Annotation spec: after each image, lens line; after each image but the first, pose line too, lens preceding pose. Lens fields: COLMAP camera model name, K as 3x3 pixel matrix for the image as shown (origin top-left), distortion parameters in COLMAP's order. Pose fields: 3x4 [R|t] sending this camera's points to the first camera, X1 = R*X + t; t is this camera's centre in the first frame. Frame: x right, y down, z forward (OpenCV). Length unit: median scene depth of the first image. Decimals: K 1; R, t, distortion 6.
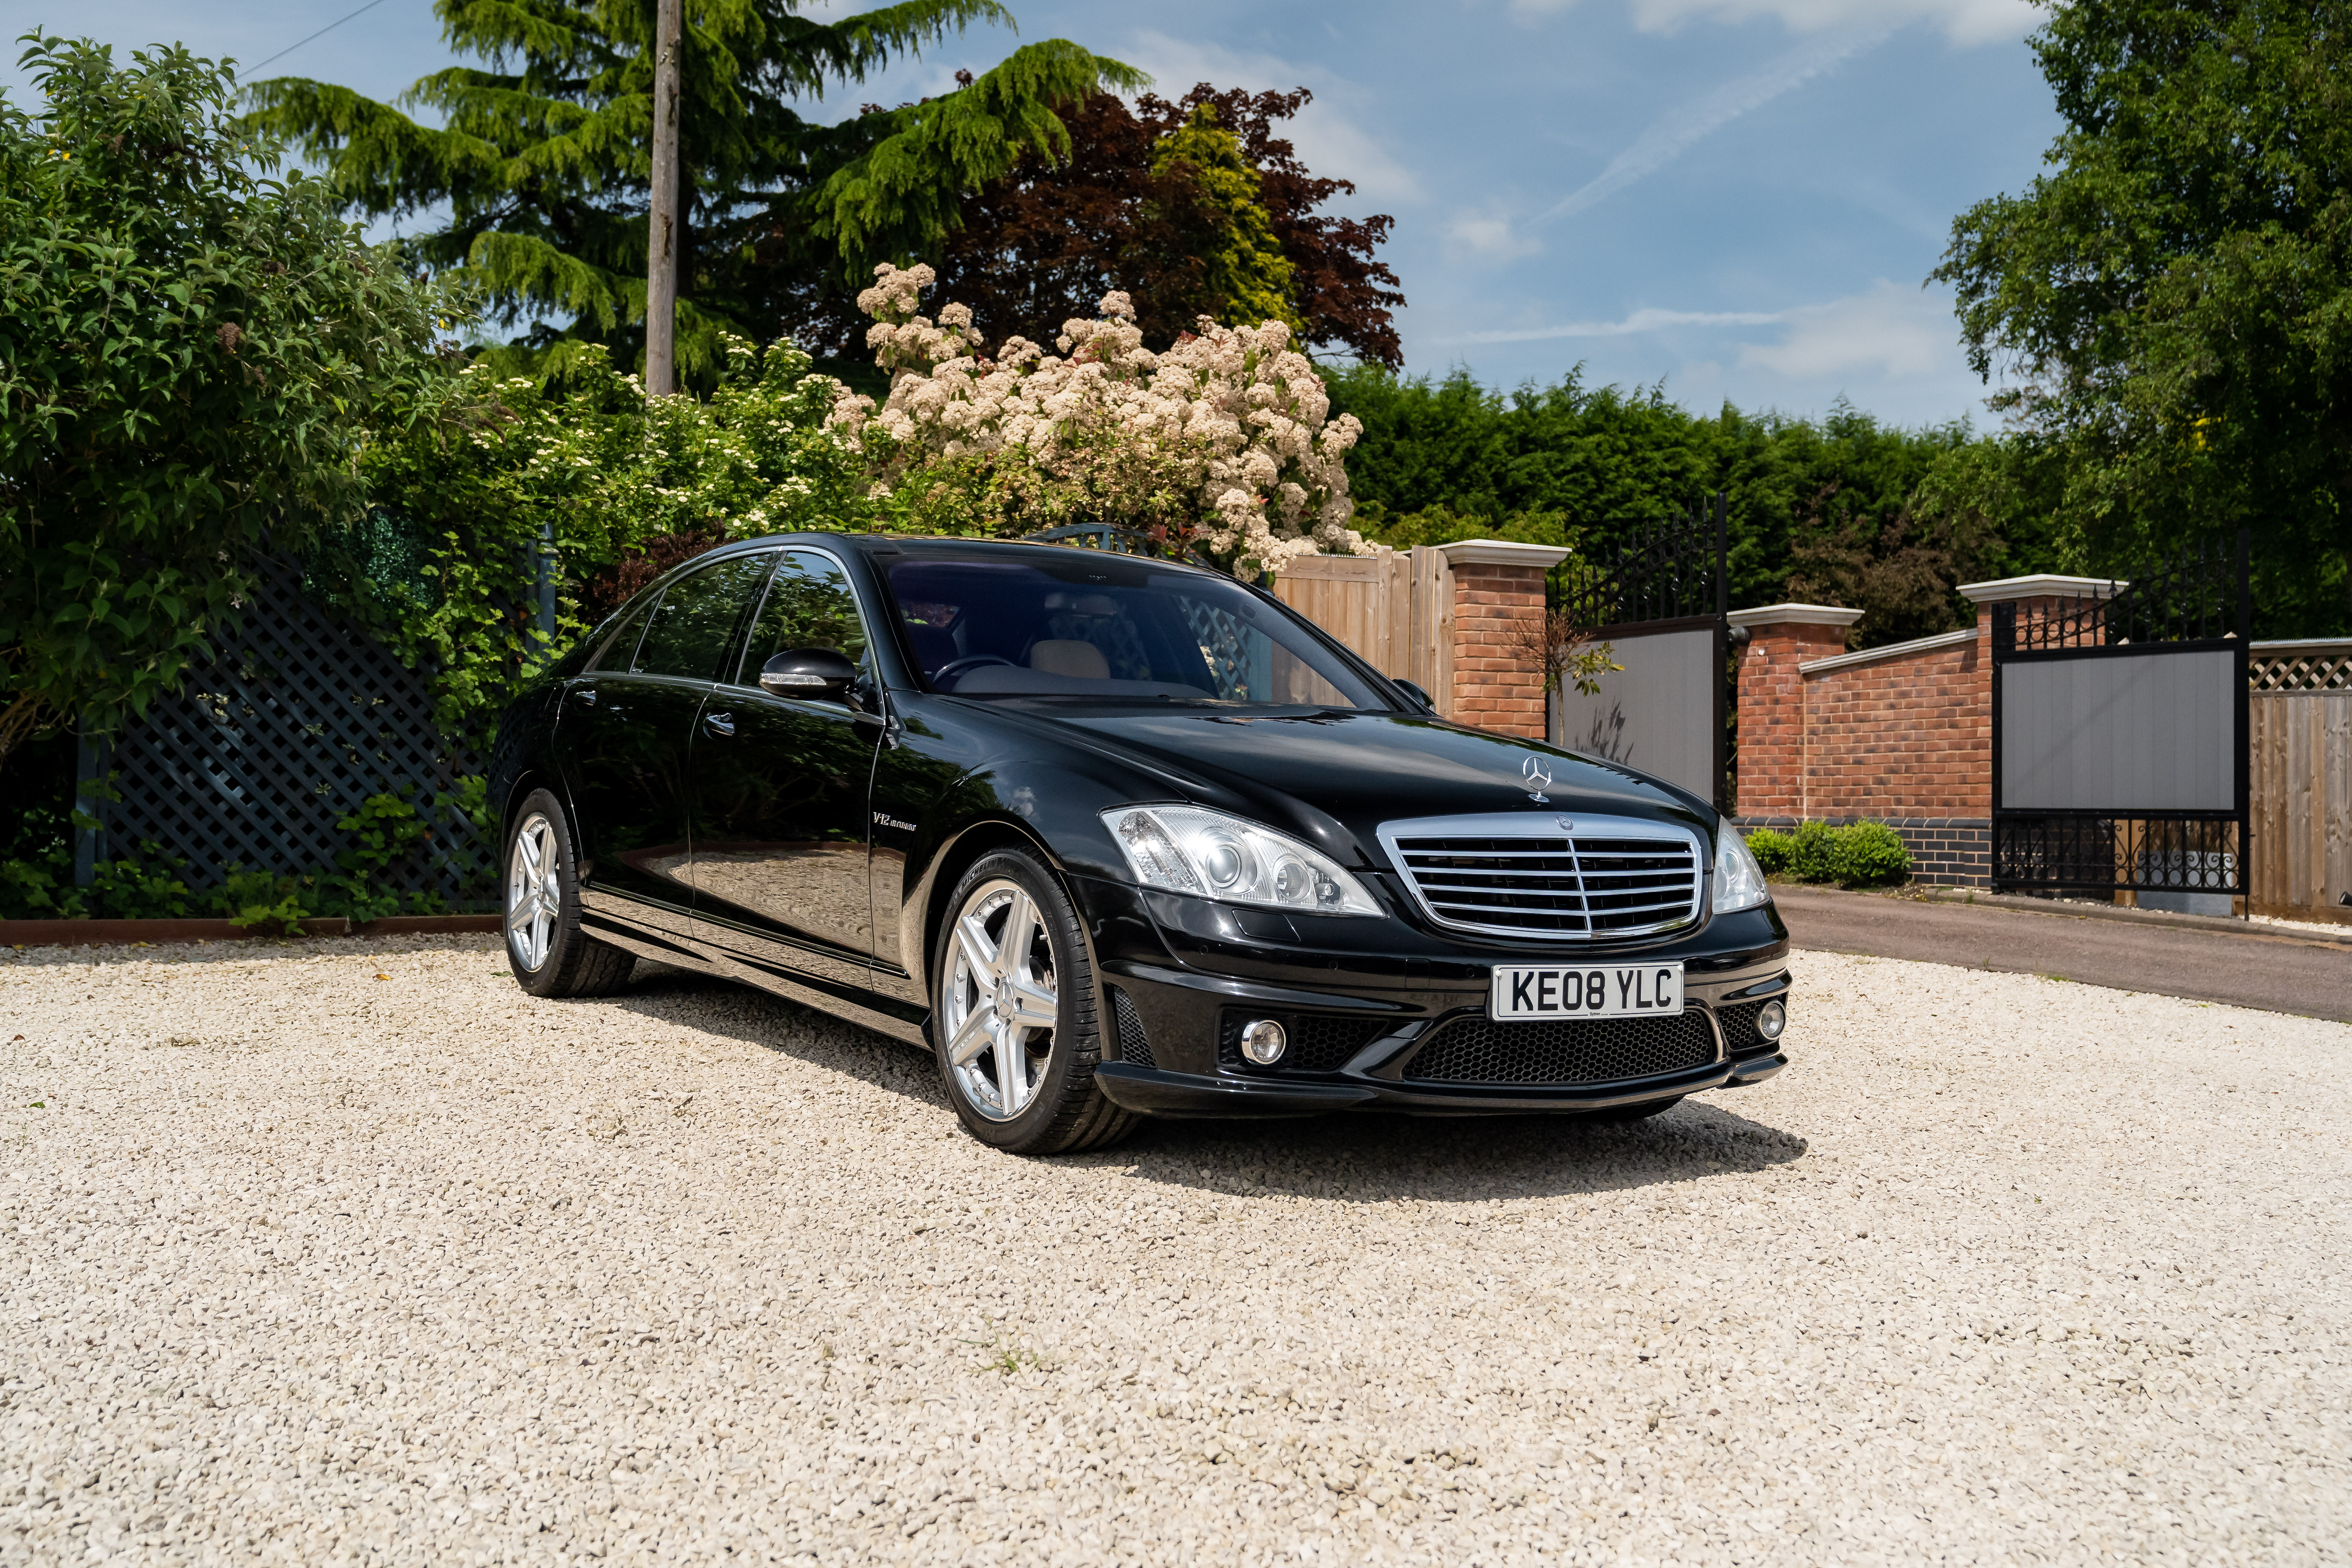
lens RADIAL K [[2401.0, 0, 958.8], [0, 2401.0, 779.6], [0, 0, 1]] dist [-0.002944, 0.010111]
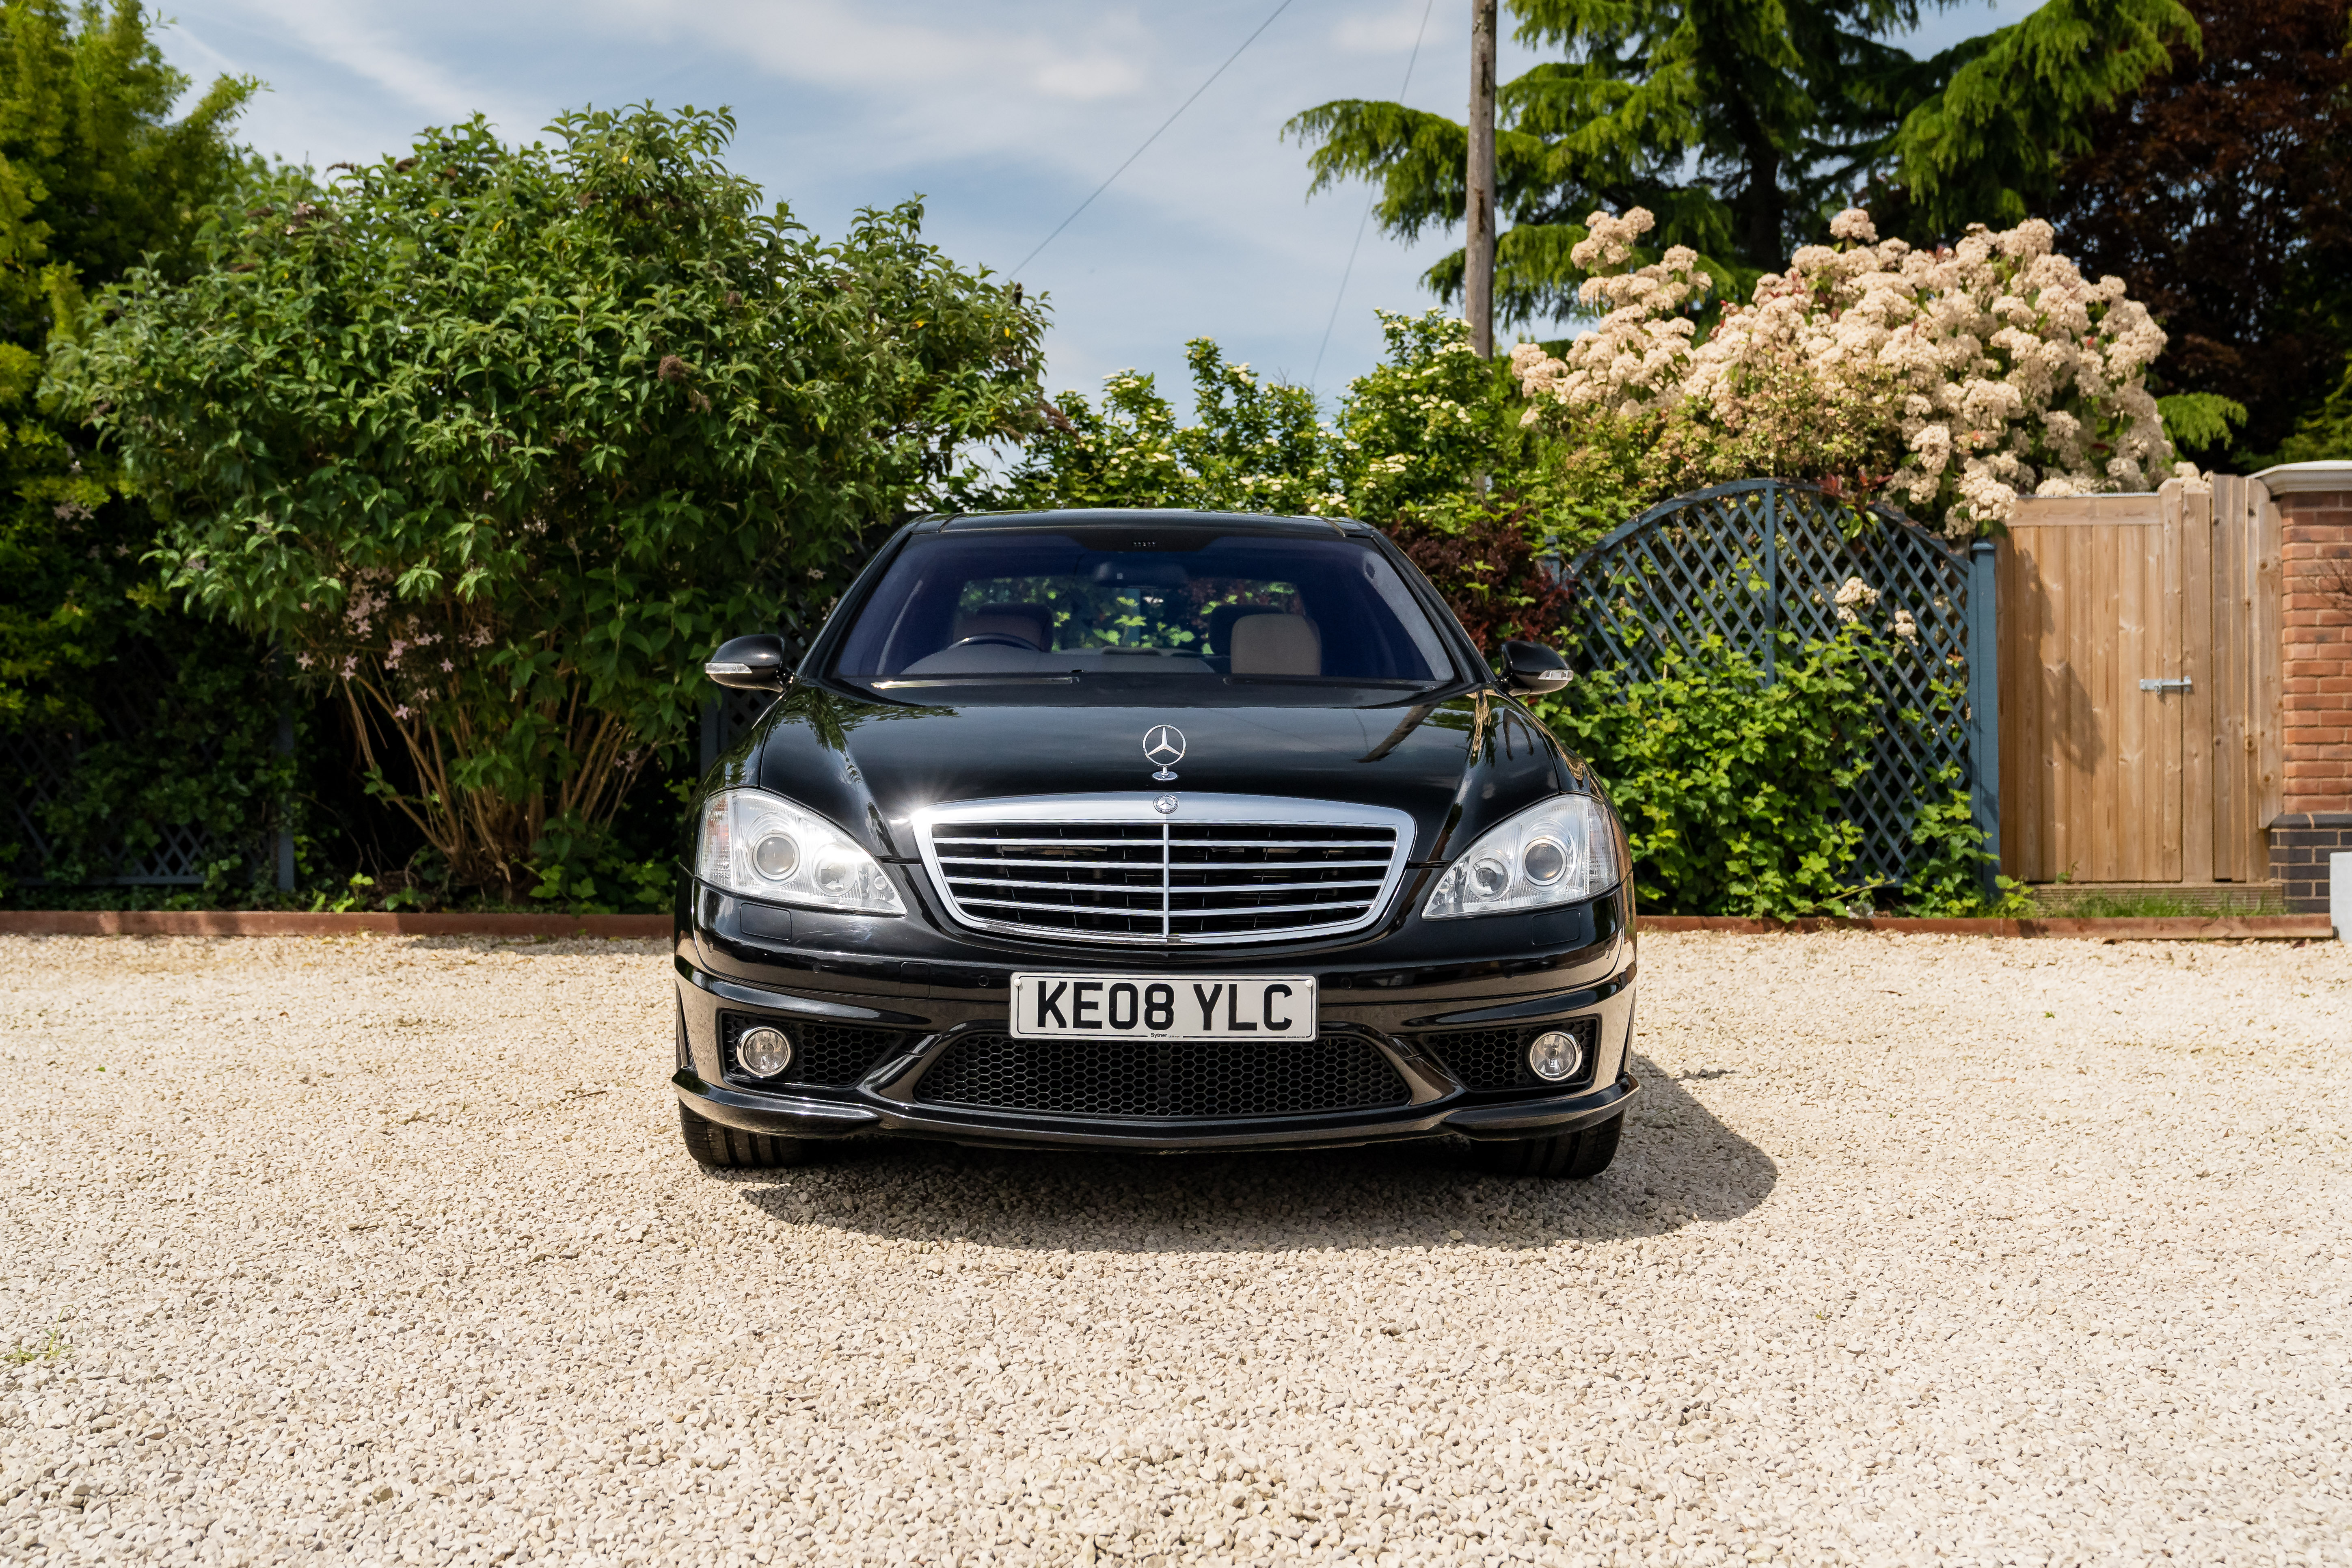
lens RADIAL K [[2401.0, 0, 958.8], [0, 2401.0, 779.6], [0, 0, 1]] dist [-0.002944, 0.010111]
pose [[0.870097, -0.015766, -0.492628, 0.233501], [0.013766, 0.999876, -0.007687, 0.005718], [0.492688, -0.000093, 0.870206, 0.093884]]
